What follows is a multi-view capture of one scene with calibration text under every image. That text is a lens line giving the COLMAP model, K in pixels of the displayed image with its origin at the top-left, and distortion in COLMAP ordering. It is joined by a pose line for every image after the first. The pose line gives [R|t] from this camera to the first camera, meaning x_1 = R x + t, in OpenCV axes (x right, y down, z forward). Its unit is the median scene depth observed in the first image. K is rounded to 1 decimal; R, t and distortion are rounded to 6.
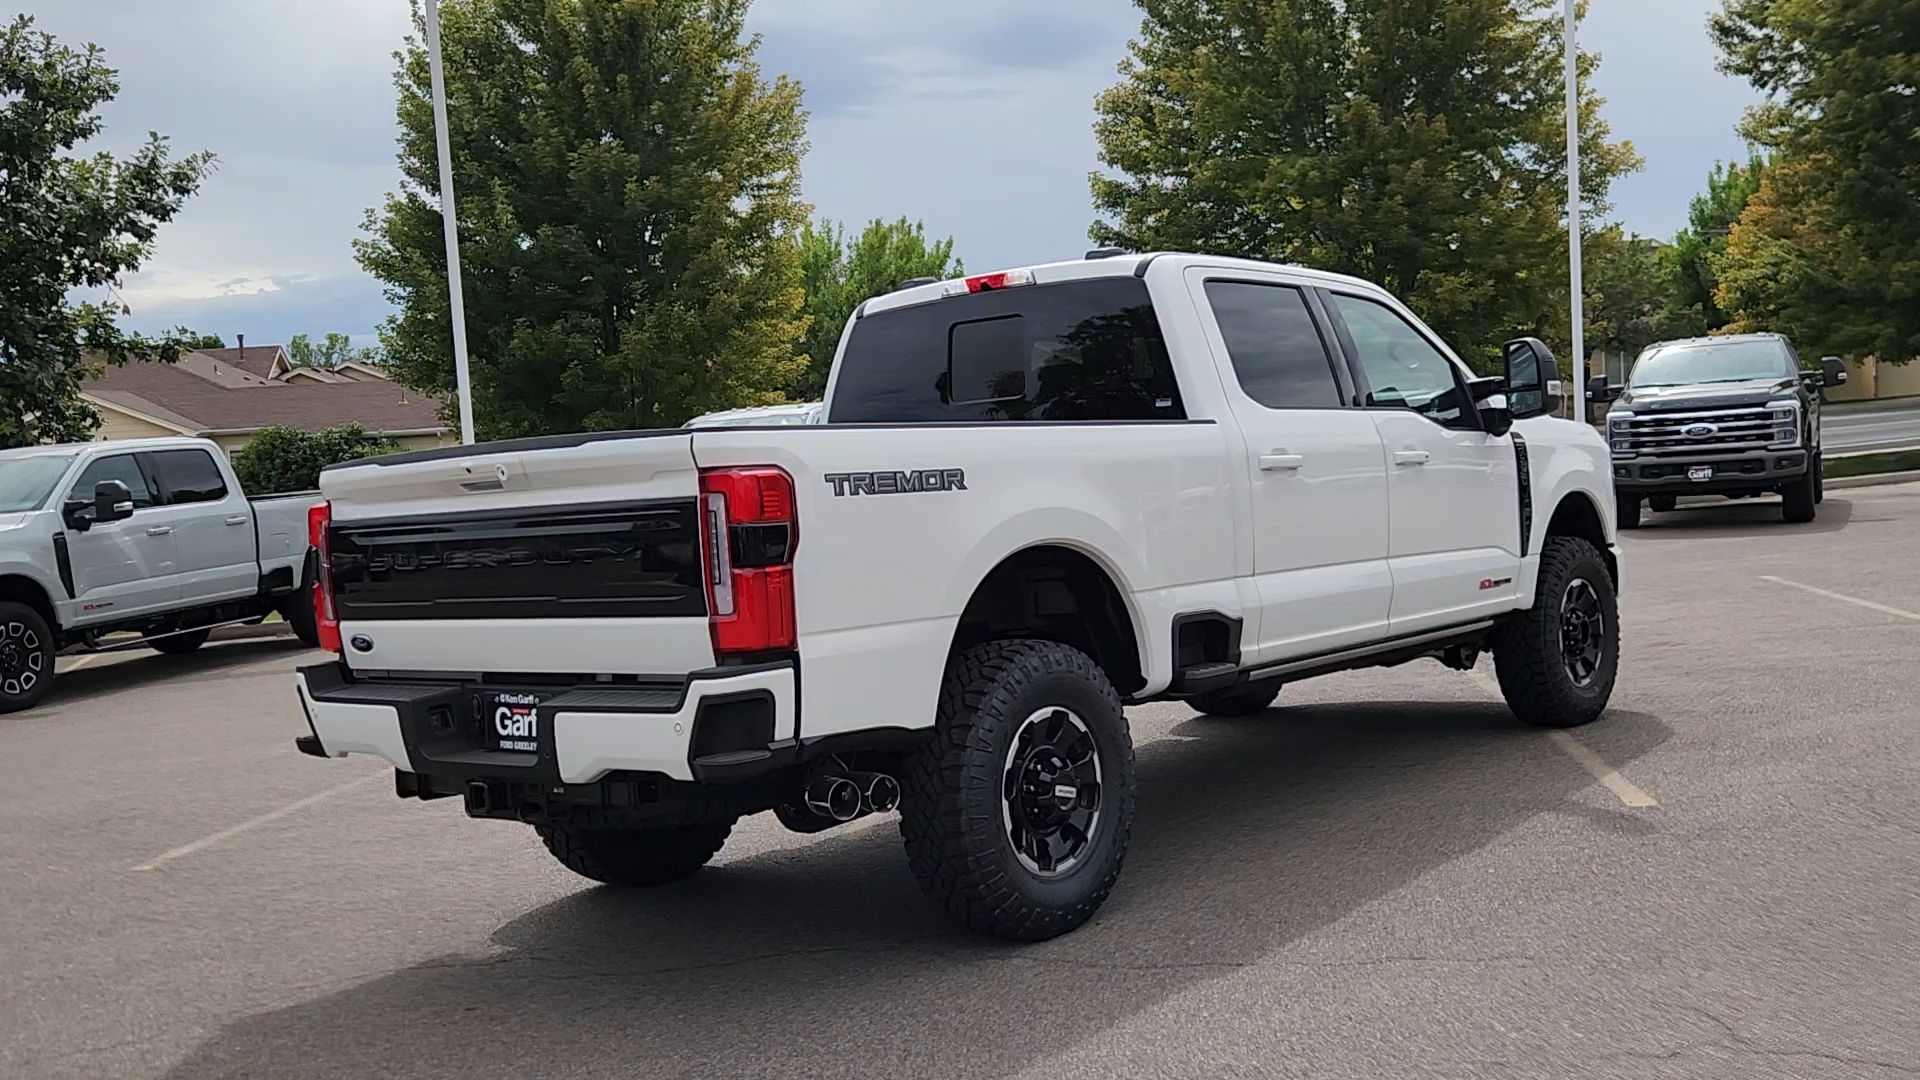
lens RADIAL K [[1879.8, 0, 943.4], [0, 1879.8, 571.4], [0, 0, 1]] dist [0.037345, -0.035093]
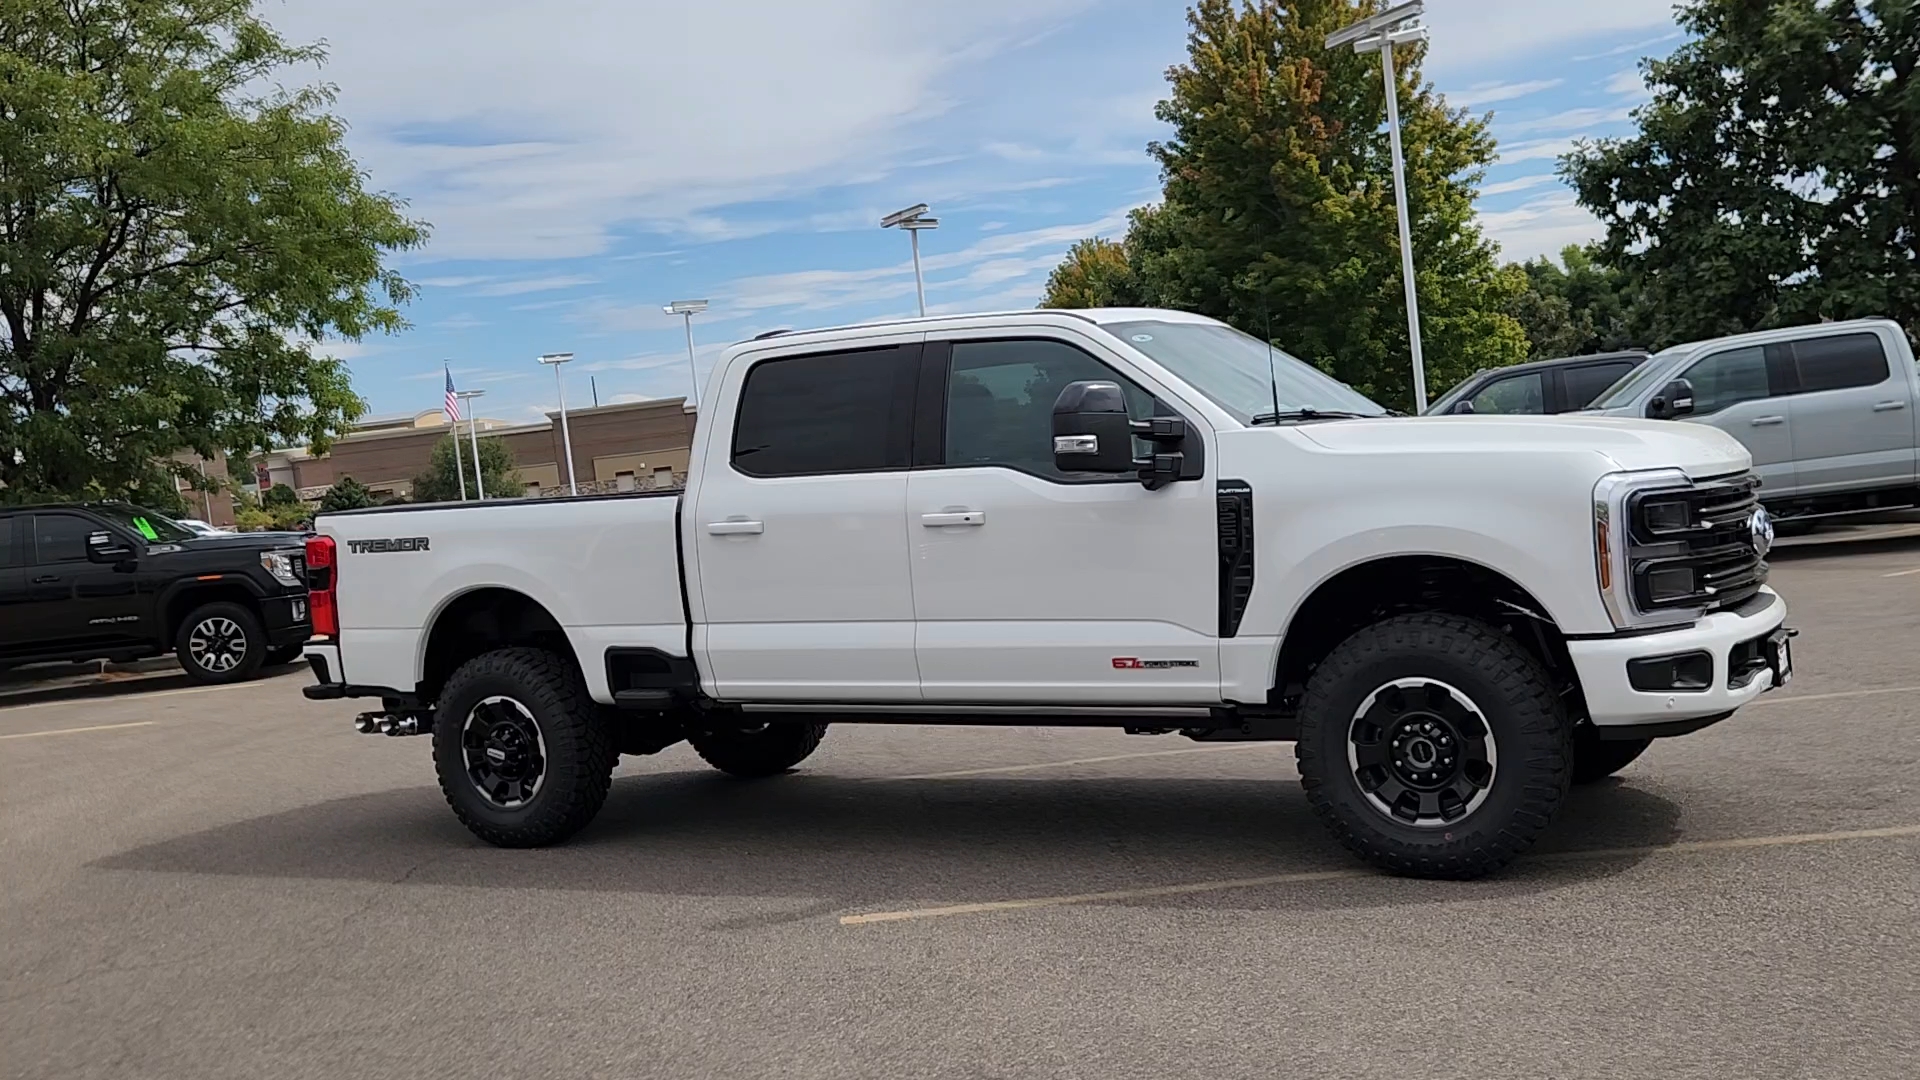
lens RADIAL K [[1879.8, 0, 943.4], [0, 1879.8, 571.4], [0, 0, 1]] dist [0.037345, -0.035093]
pose [[0.161680, 0.107553, -0.980965, 1.067441], [0.019222, 0.993511, 0.112097, -0.127017], [0.986656, -0.036980, 0.158563, 0.759764]]
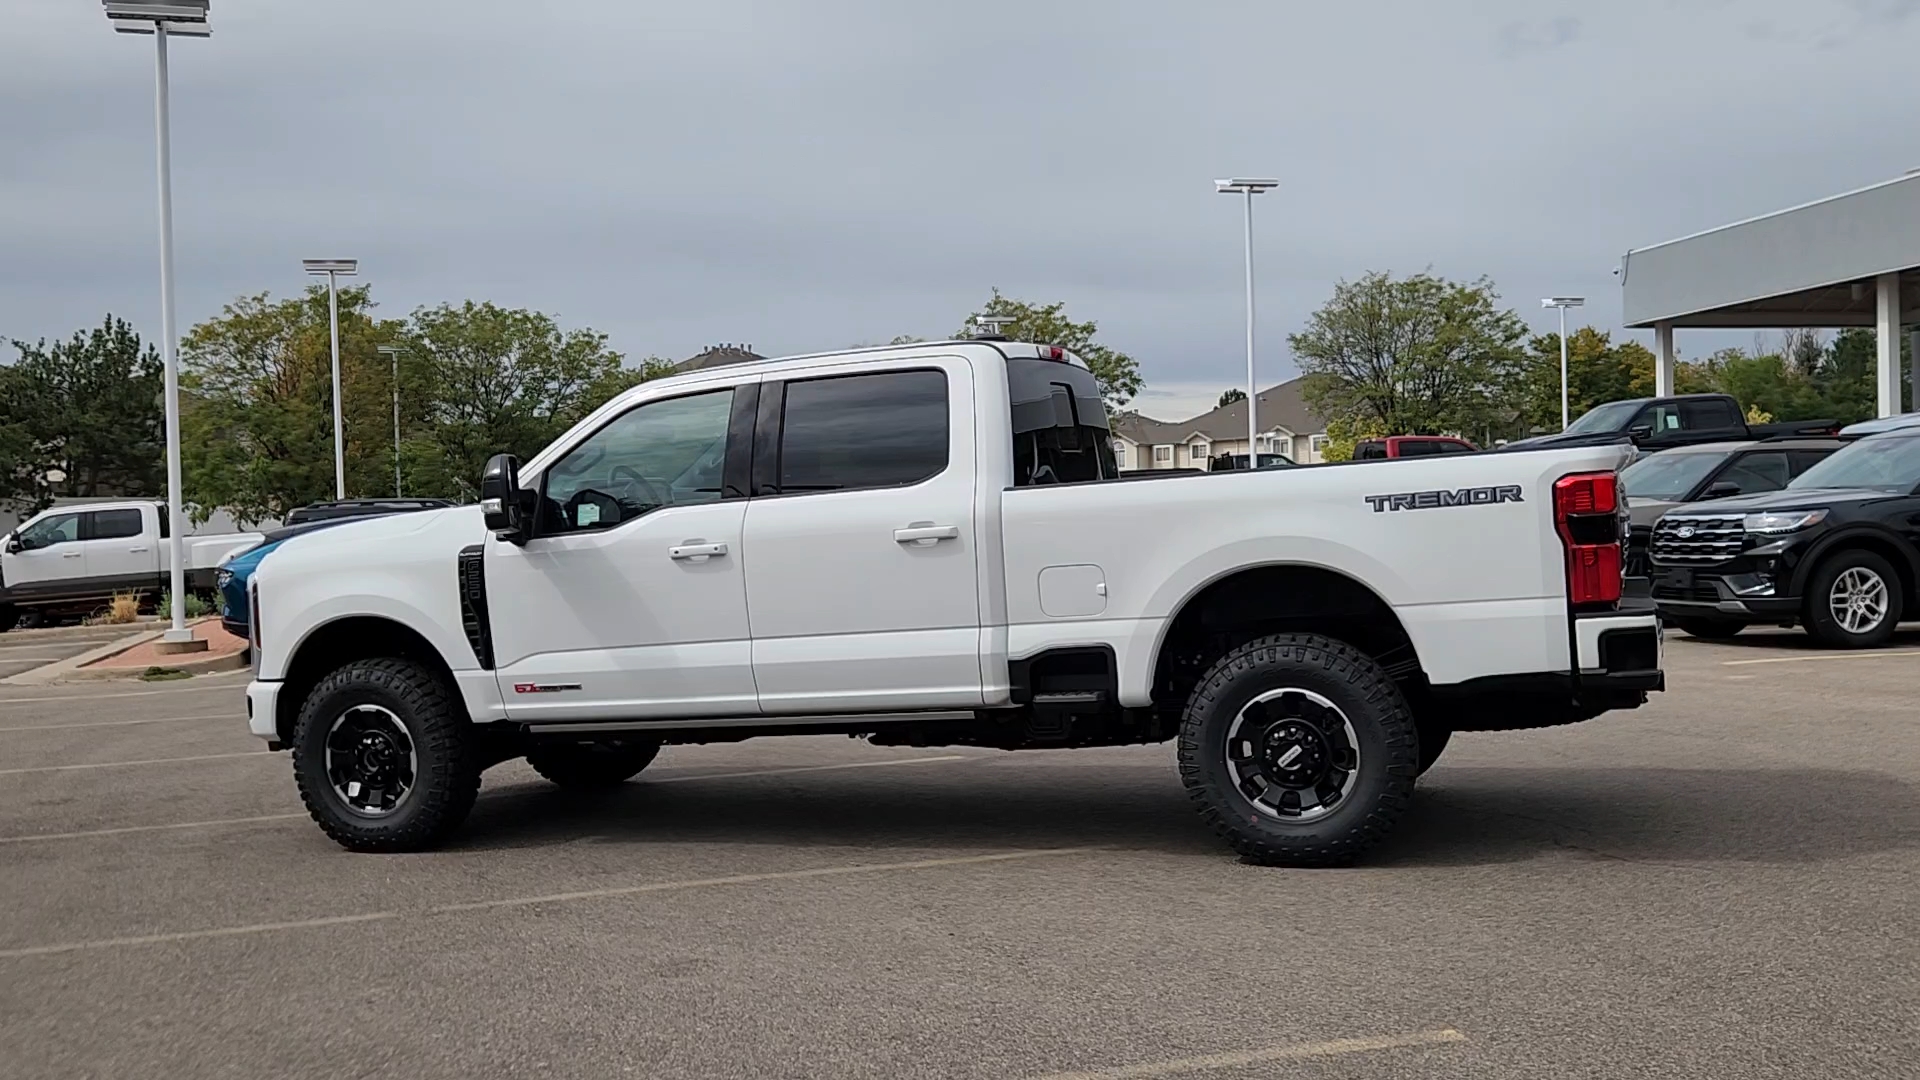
lens RADIAL K [[1879.8, 0, 943.4], [0, 1879.8, 571.4], [0, 0, 1]] dist [0.037345, -0.035093]
pose [[-0.335935, 0.052144, 0.940441, -0.909219], [0.128343, 0.991688, -0.009139, -0.012746], [-0.933100, 0.117629, -0.339835, 1.270543]]
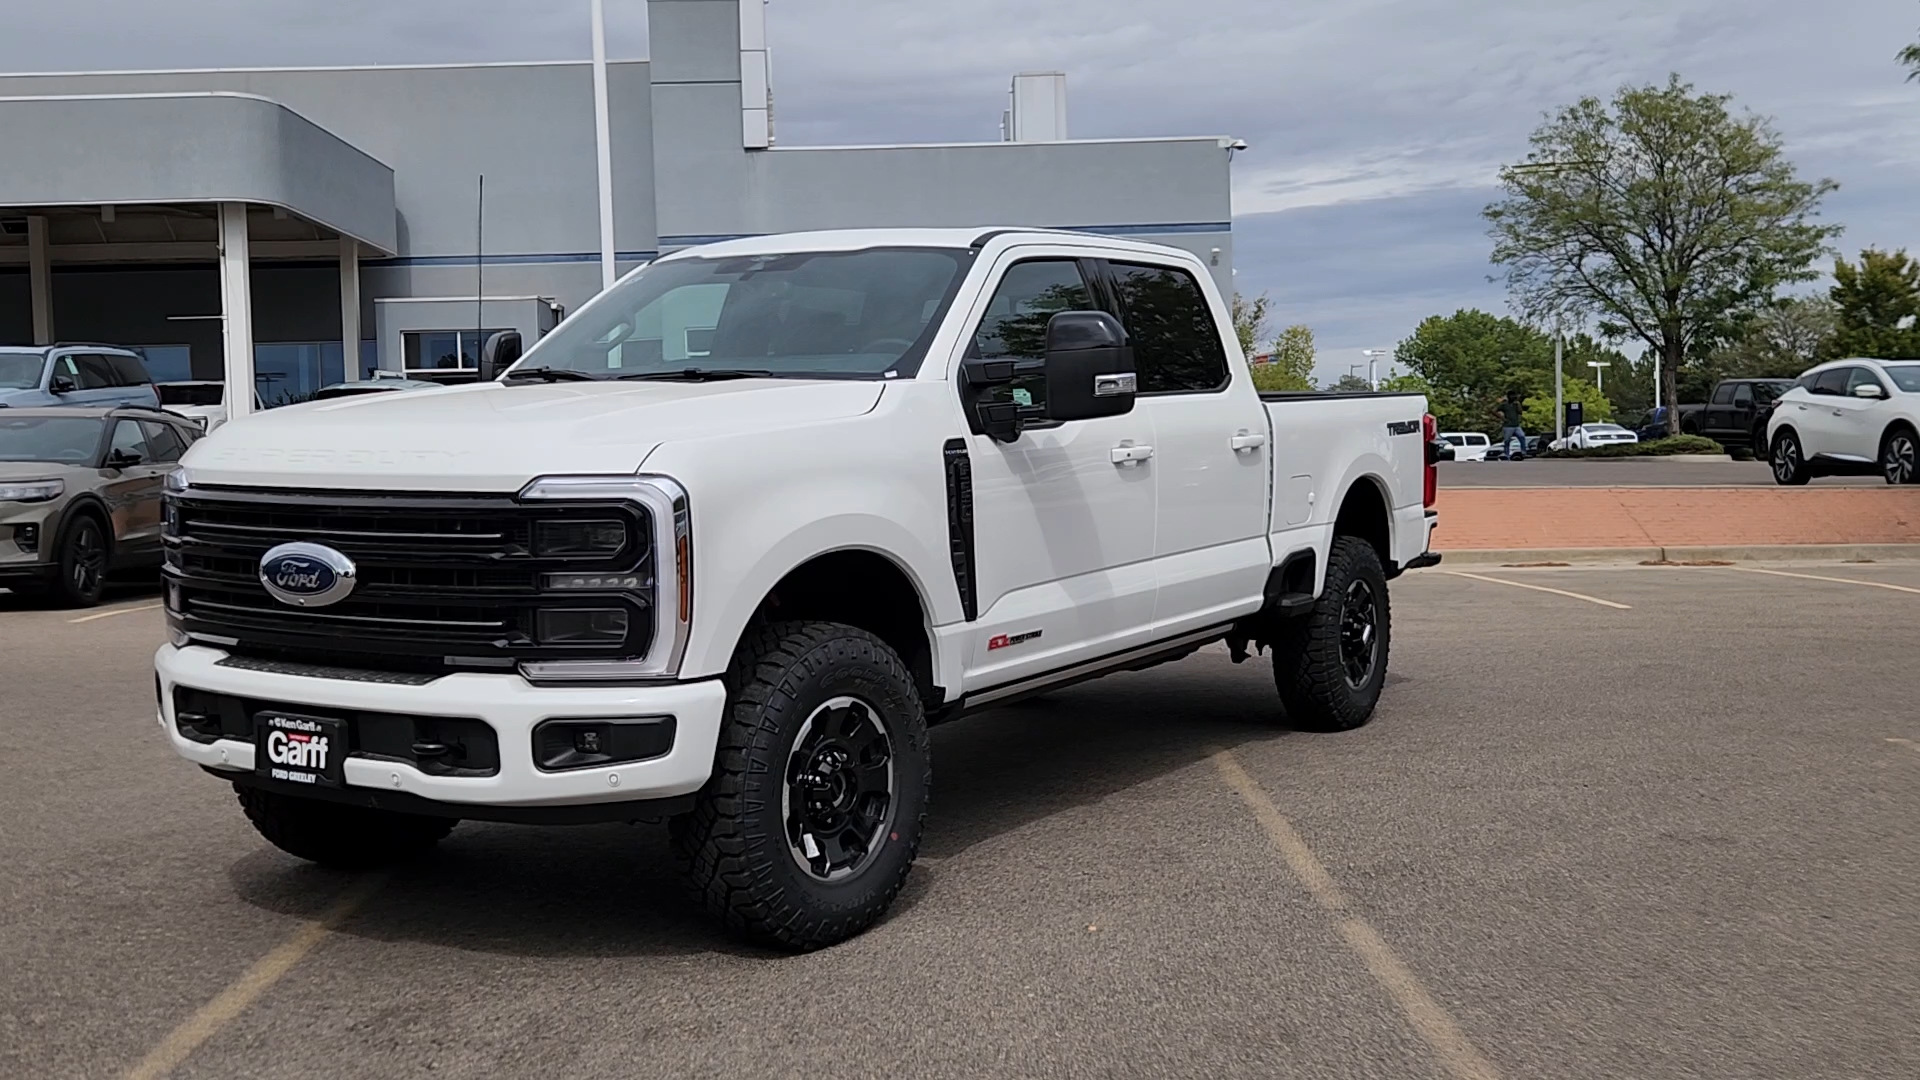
lens RADIAL K [[1879.8, 0, 943.4], [0, 1879.8, 571.4], [0, 0, 1]] dist [0.037345, -0.035093]
pose [[-0.988046, 0.089129, -0.125779, 0.212891], [0.070776, 0.987115, 0.143508, -0.118261], [0.136949, 0.132891, -0.981624, 1.832741]]
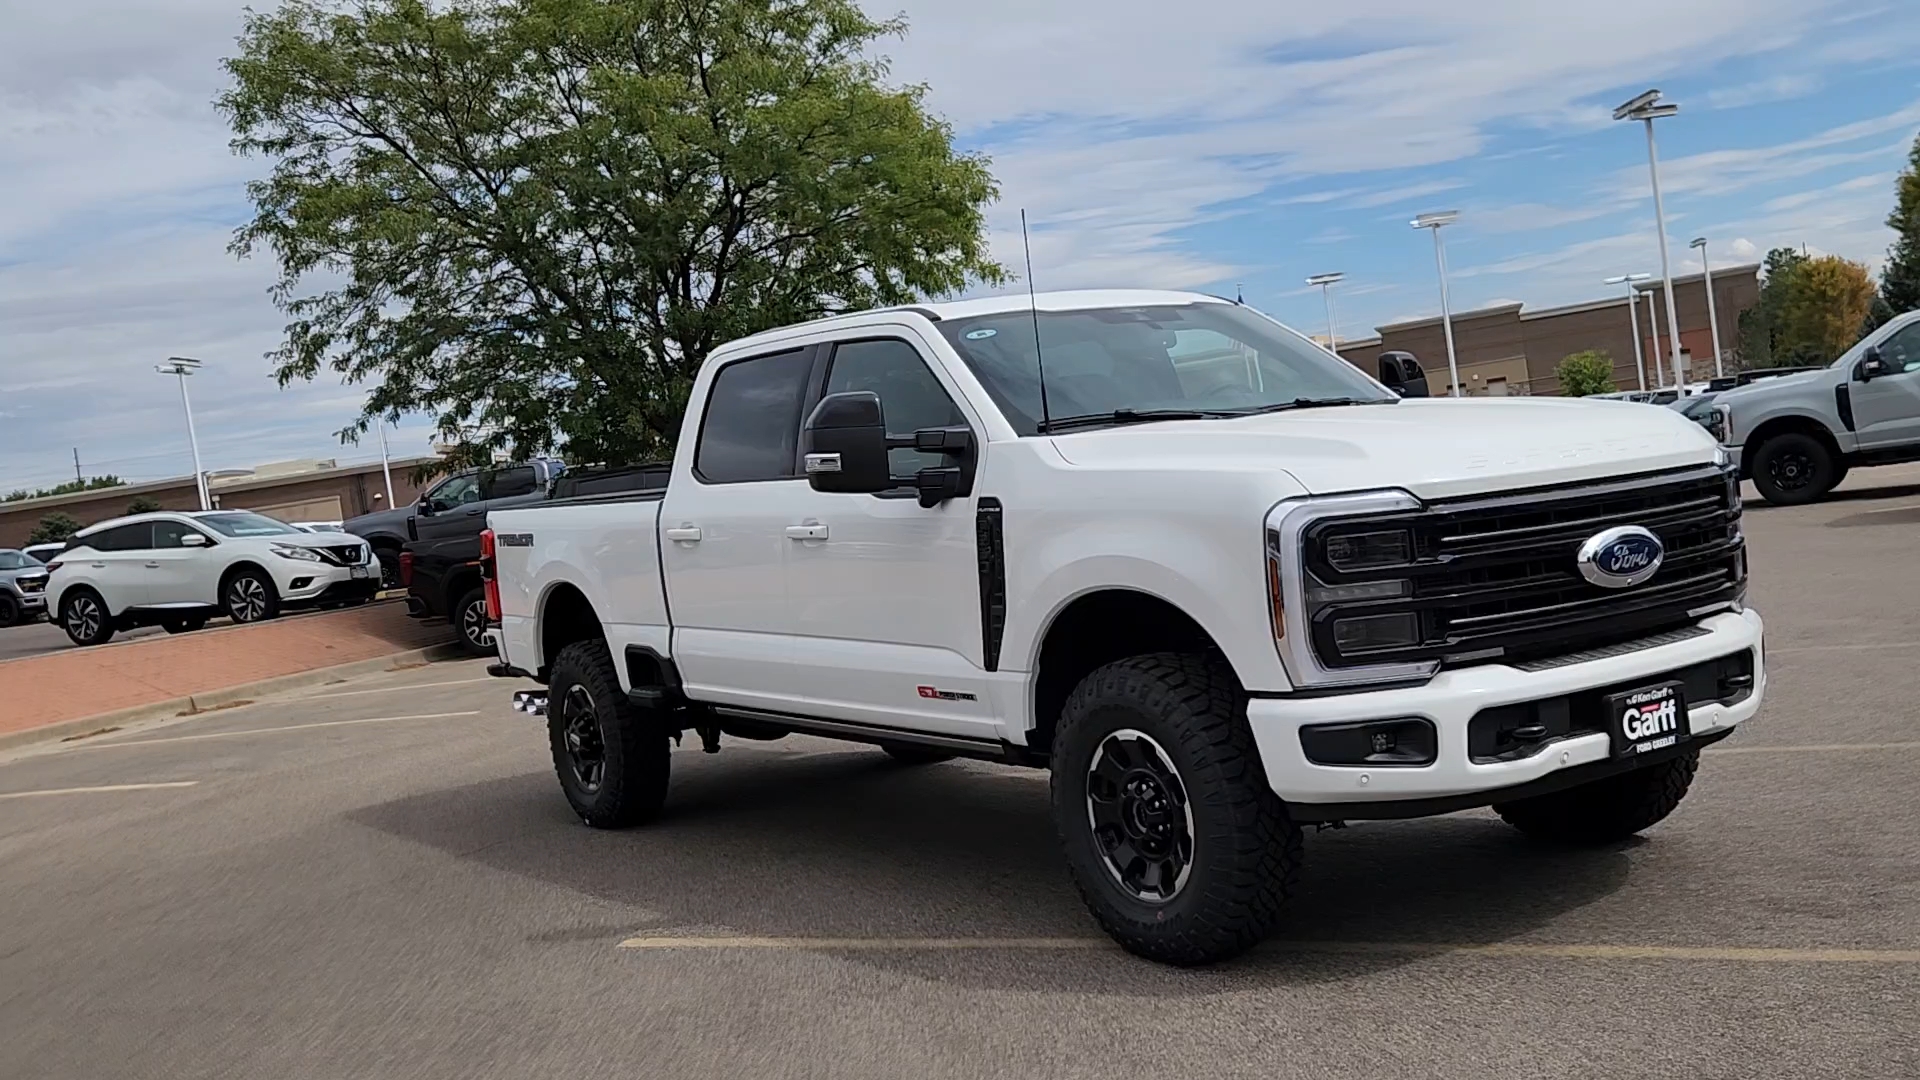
lens RADIAL K [[1879.8, 0, 943.4], [0, 1879.8, 571.4], [0, 0, 1]] dist [0.037345, -0.035093]
pose [[-0.281179, 0.151971, -0.947546, 0.990543], [0.078058, 0.987732, 0.135253, -0.144320], [0.956476, -0.035933, -0.289592, 1.195845]]
